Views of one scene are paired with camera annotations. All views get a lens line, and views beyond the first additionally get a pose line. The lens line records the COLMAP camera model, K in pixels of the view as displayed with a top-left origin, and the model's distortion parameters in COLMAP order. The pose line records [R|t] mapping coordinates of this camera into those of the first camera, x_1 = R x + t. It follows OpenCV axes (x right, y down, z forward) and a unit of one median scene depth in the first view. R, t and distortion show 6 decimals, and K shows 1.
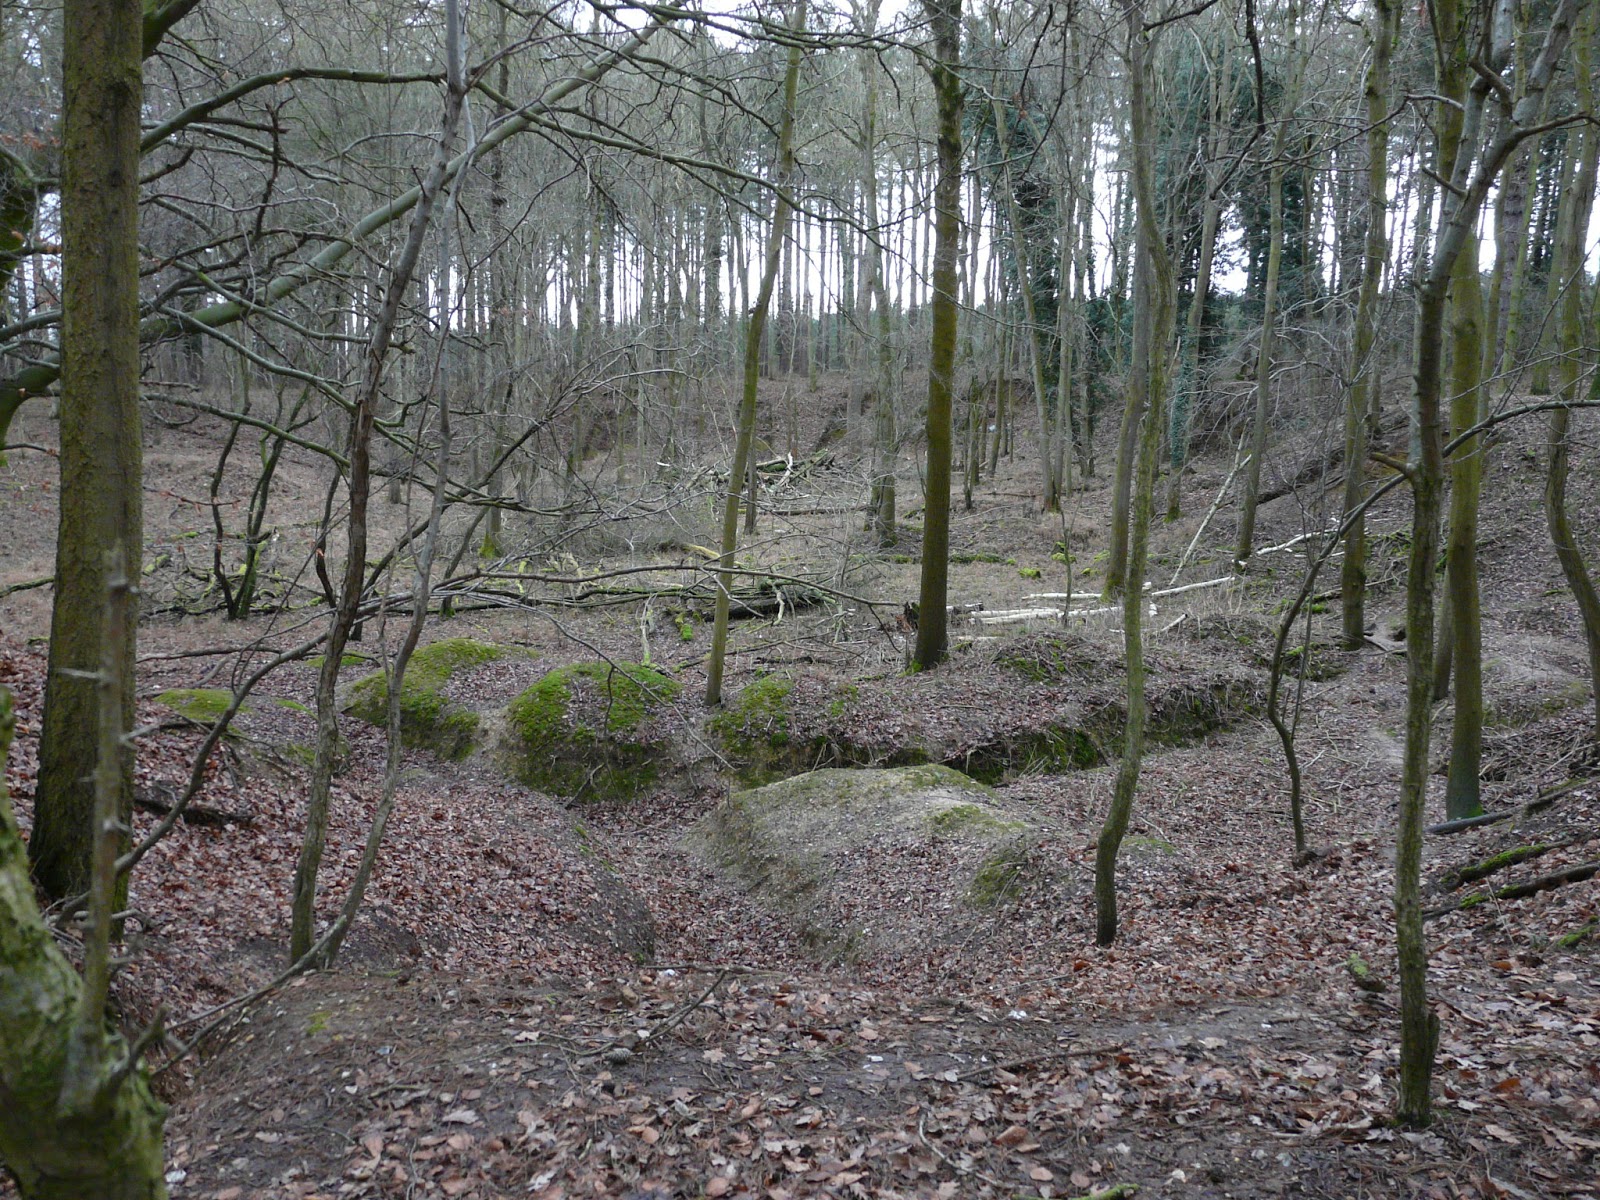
lens RADIAL K [[1323.3, 0, 800.0], [0, 1323.3, 600.0], [0, 0, 1]] dist [-0.090371, 0.148792]
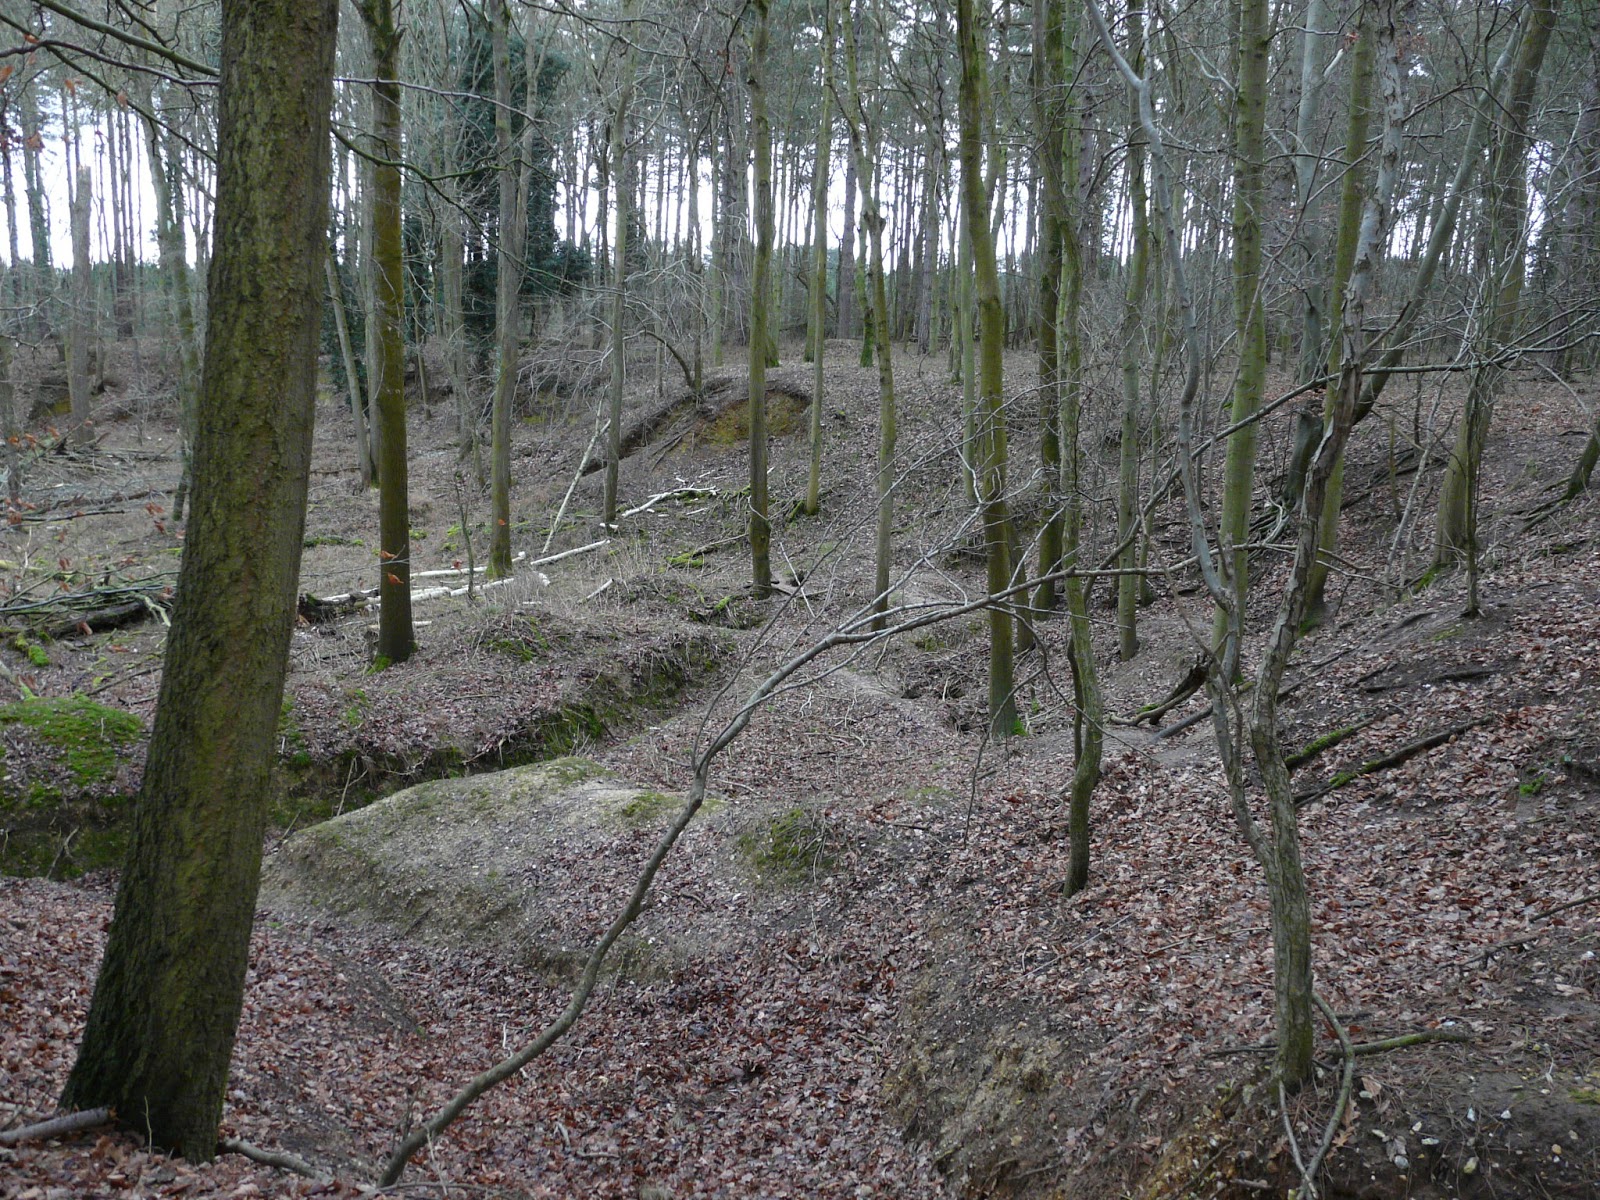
lens RADIAL K [[1323.3, 0, 800.0], [0, 1323.3, 600.0], [0, 0, 1]] dist [-0.090371, 0.148792]
pose [[0.831211, -0.096830, 0.547459, -0.186364], [0.084938, 0.995274, 0.047074, -0.011309], [-0.549430, 0.007372, 0.835507, 0.092902]]
